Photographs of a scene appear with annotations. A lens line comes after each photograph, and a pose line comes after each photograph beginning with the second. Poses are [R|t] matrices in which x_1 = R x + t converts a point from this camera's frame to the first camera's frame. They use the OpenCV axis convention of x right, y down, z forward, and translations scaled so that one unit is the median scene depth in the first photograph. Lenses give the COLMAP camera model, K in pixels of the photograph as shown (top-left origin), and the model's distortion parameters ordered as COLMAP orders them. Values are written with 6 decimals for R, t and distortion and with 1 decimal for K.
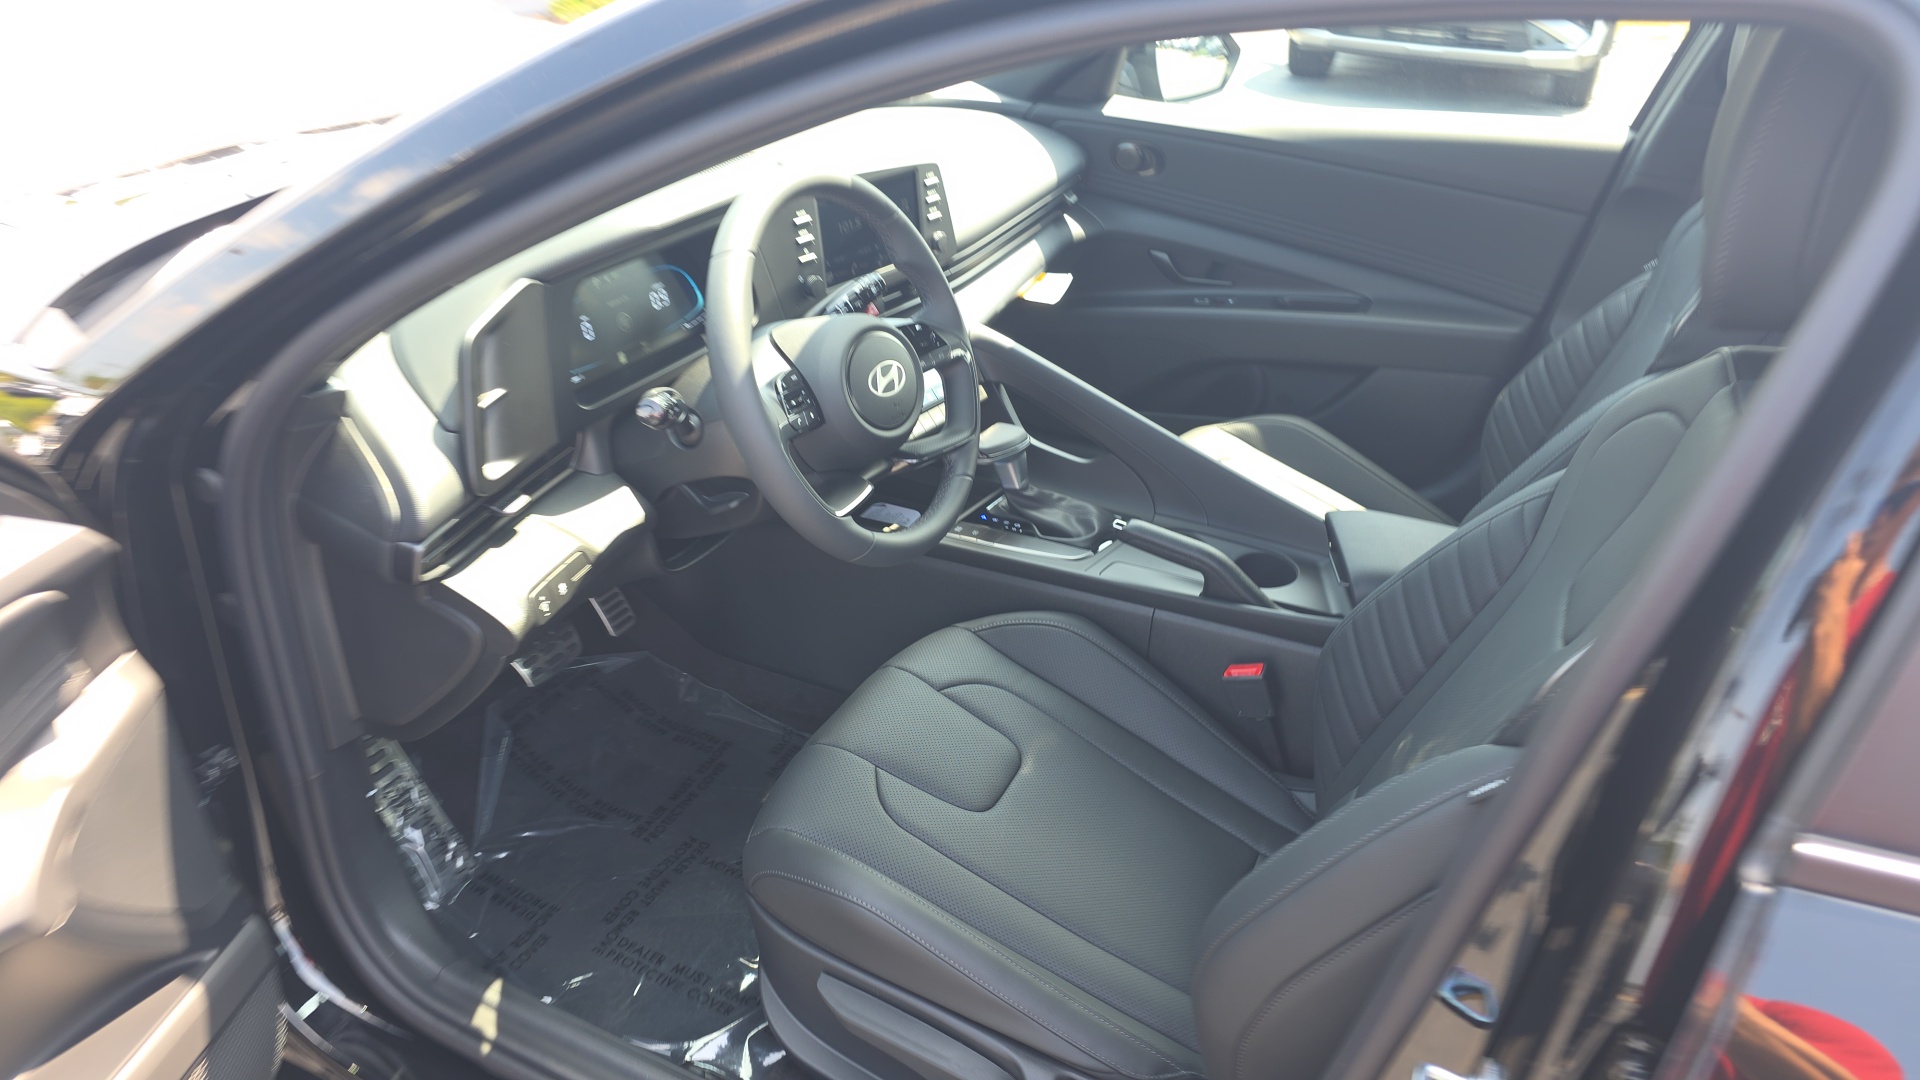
lens RADIAL K [[1353.1, 0, 952.0], [0, 1353.1, 510.3], [0, 0, 1]] dist [0.088976, -0.000439]
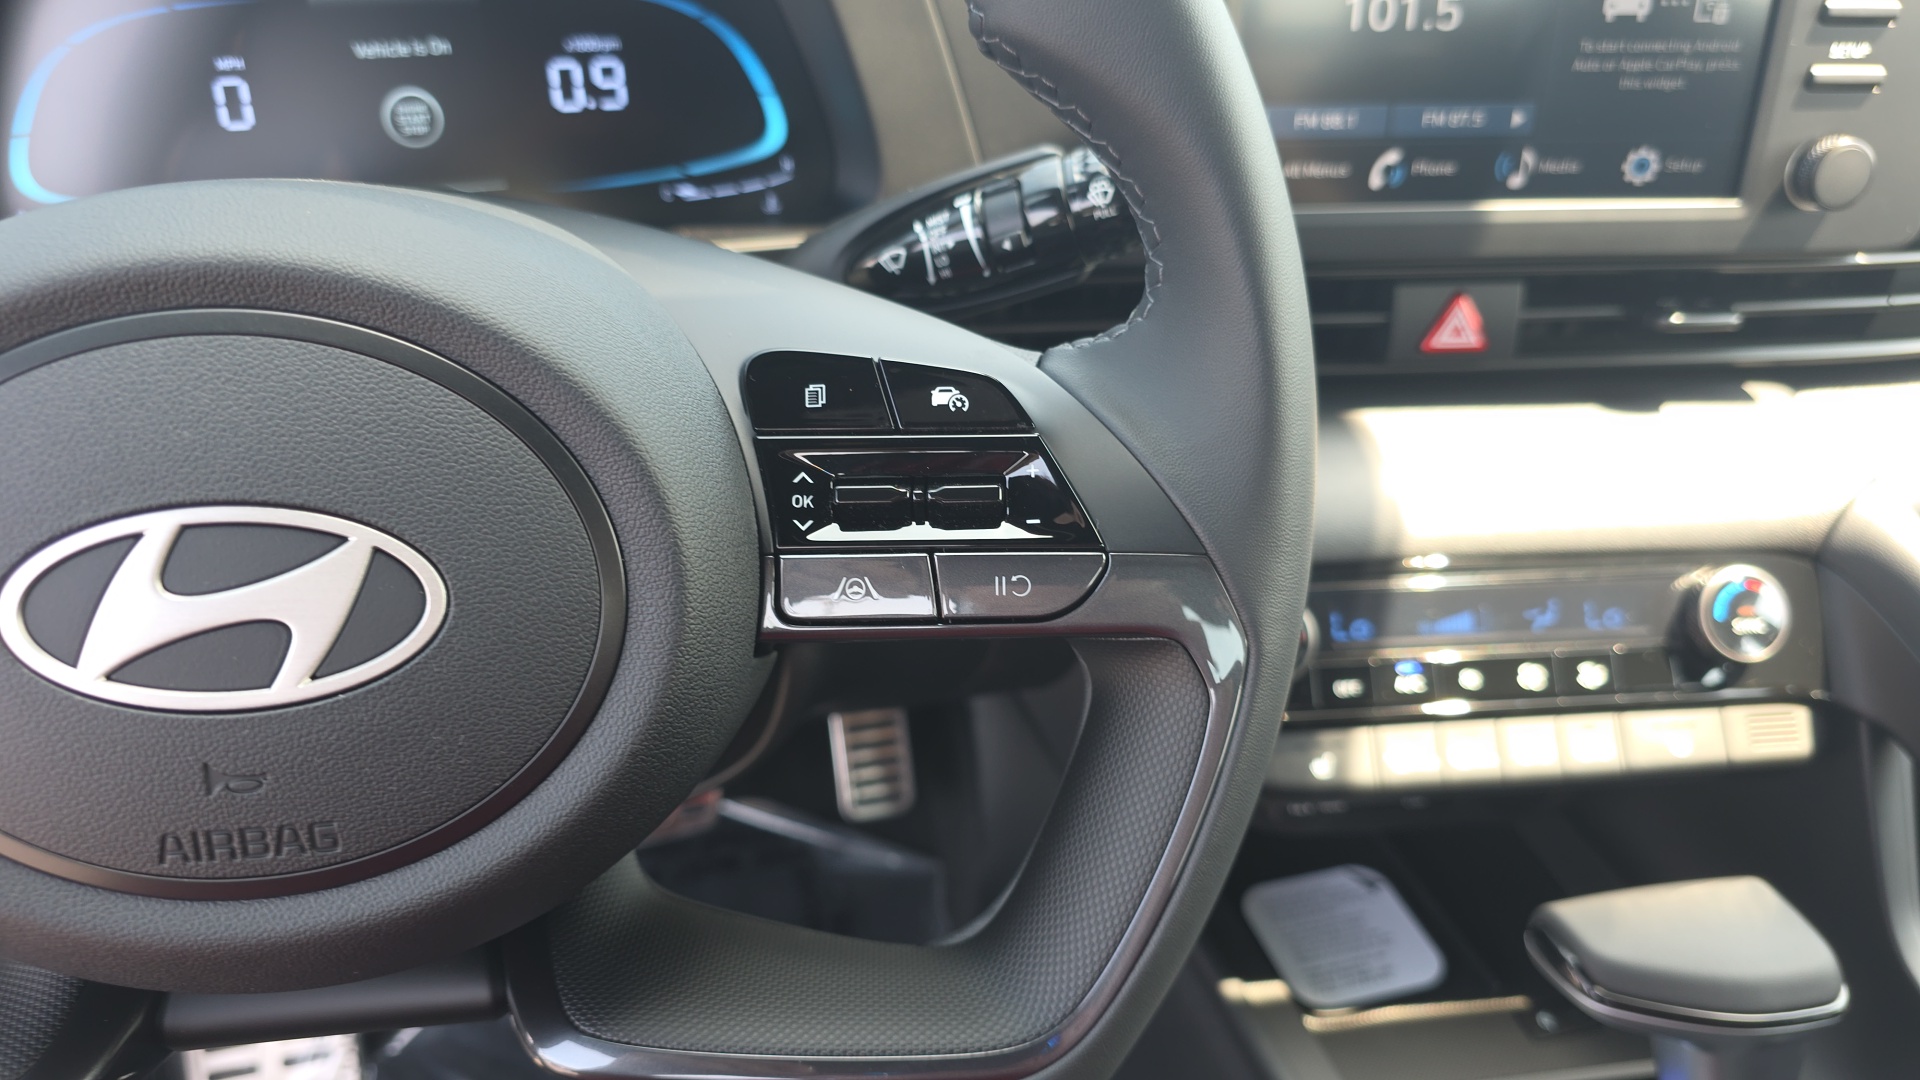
lens RADIAL K [[1363.4, 0, 963.7], [0, 1363.4, 526.0], [0, 0, 1]] dist [0.005782, -0.032027]
pose [[0.649804, 0.367772, -0.665205, 0.082045], [-0.340061, 0.923346, 0.178302, -0.118849], [0.679789, 0.110349, 0.725059, 0.677828]]
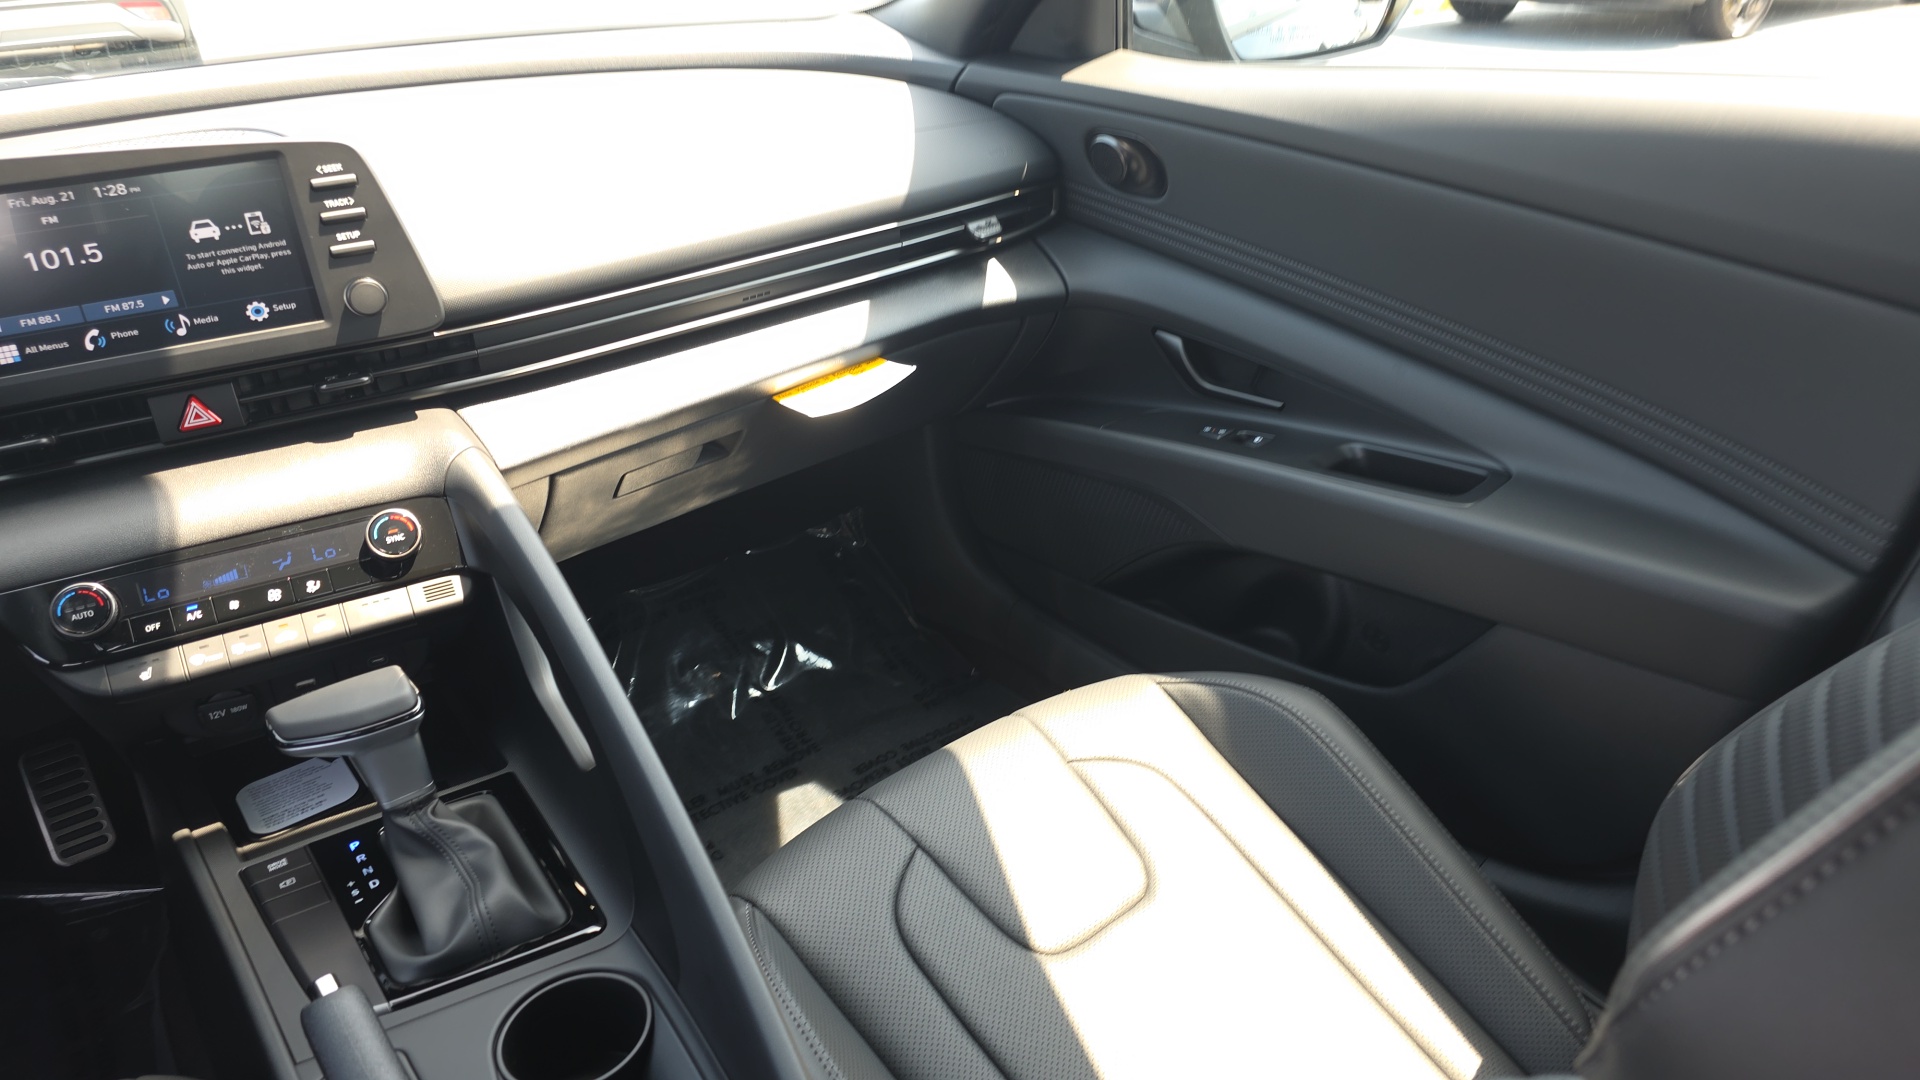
lens RADIAL K [[1322.5, 0, 988.6], [0, 1322.5, 510.8], [0, 0, 1]] dist [0.057948, -0.053650]
pose [[0.892944, 0.130990, -0.430689, 0.420885], [-0.134508, 0.990659, 0.022425, -0.156550], [0.429603, 0.037907, 0.902222, 0.631892]]
